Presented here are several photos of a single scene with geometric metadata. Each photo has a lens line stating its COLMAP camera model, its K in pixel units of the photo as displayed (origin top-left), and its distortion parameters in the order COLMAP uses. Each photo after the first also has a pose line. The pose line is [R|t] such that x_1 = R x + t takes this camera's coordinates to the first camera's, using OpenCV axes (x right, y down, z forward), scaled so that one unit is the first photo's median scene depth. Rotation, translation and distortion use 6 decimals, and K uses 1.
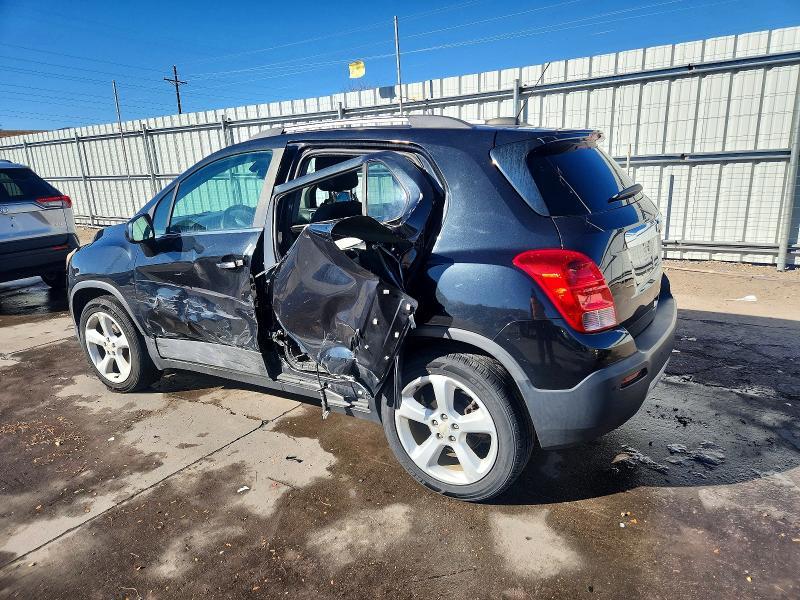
lens RADIAL K [[551.0, 0, 400.0], [0, 551.0, 300.0], [0, 0, 1]] dist [0.050309, -0.000087]
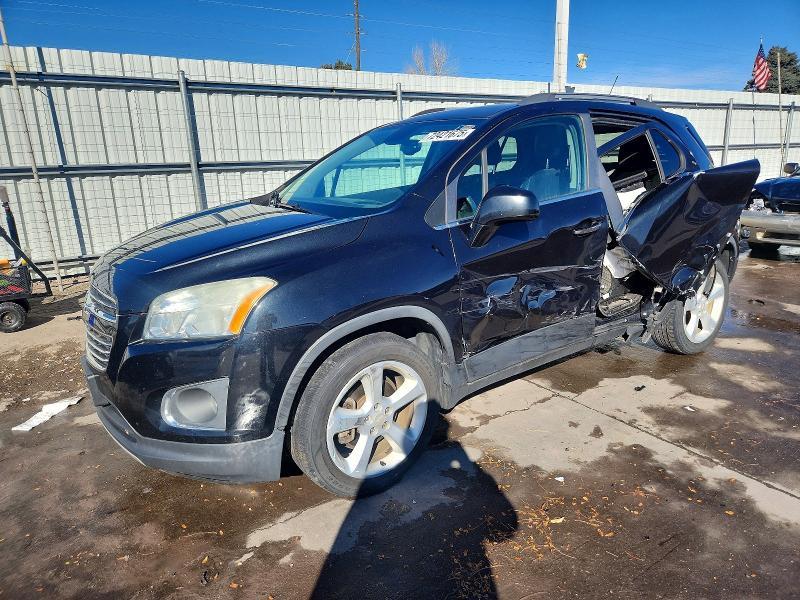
lens RADIAL K [[544.9, 0, 400.0], [0, 544.9, 300.0], [0, 0, 1]] dist [0.092555, -0.000392]
pose [[0.356555, -0.216551, 0.908831, -0.870786], [0.247136, 0.959978, 0.131781, -0.108924], [-0.900995, 0.177618, 0.395802, 0.589114]]
